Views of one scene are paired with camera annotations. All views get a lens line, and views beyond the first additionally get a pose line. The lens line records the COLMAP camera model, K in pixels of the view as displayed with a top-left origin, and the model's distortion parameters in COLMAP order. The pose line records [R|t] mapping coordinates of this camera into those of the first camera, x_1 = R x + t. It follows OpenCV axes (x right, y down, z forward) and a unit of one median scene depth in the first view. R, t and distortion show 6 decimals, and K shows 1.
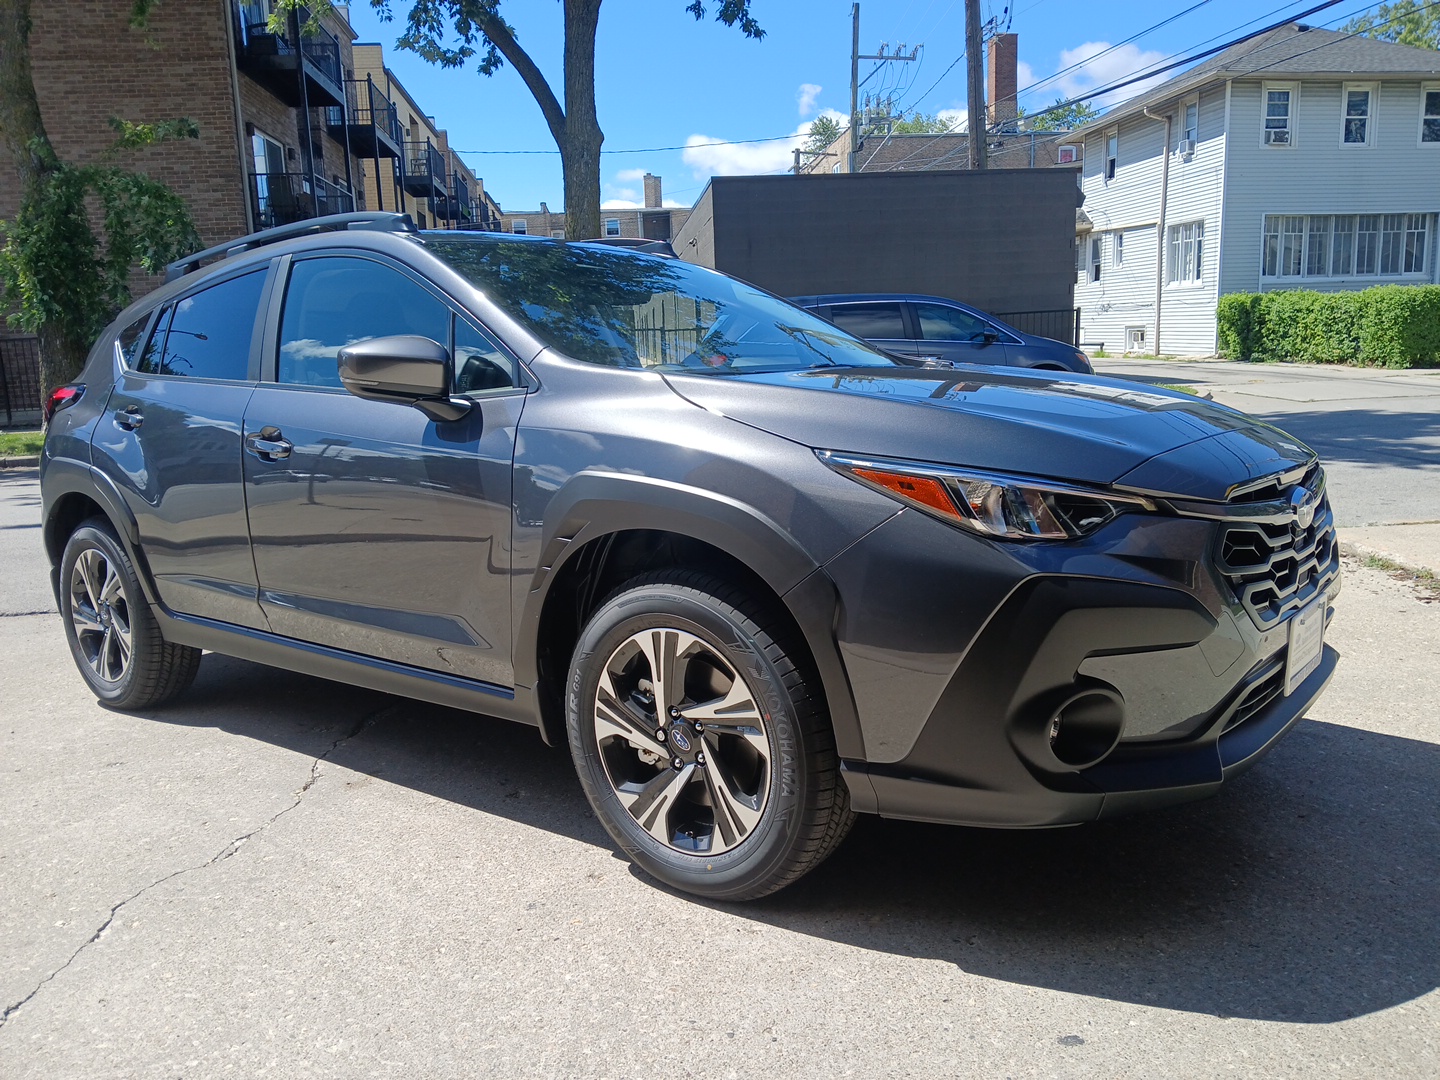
lens RADIAL K [[1134.2, 0, 716.0], [0, 1134.2, 532.5], [0, 0, 1]] dist [0.022476, -0.061782]
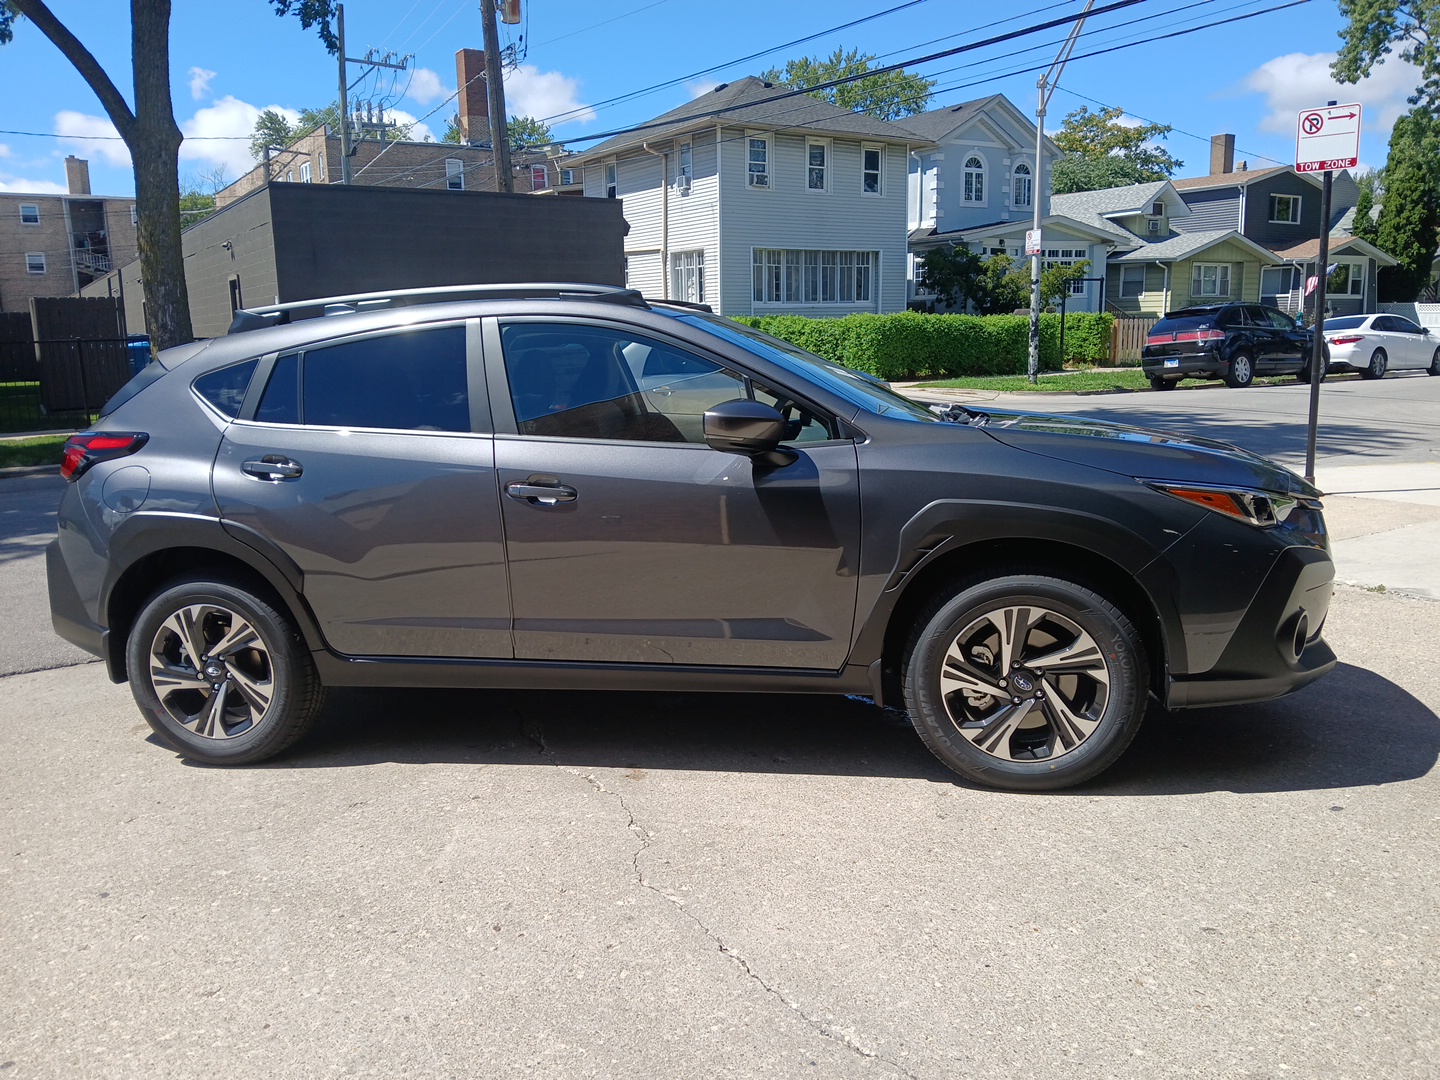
lens RADIAL K [[1134.2, 0, 728.1], [0, 1134.2, 541.2], [0, 0, 1]] dist [0.022476, -0.061782]
pose [[0.890851, -0.064658, 0.449670, -0.559425], [0.064638, 0.997790, 0.015417, -0.024100], [-0.449673, 0.015332, 0.893062, -0.065818]]
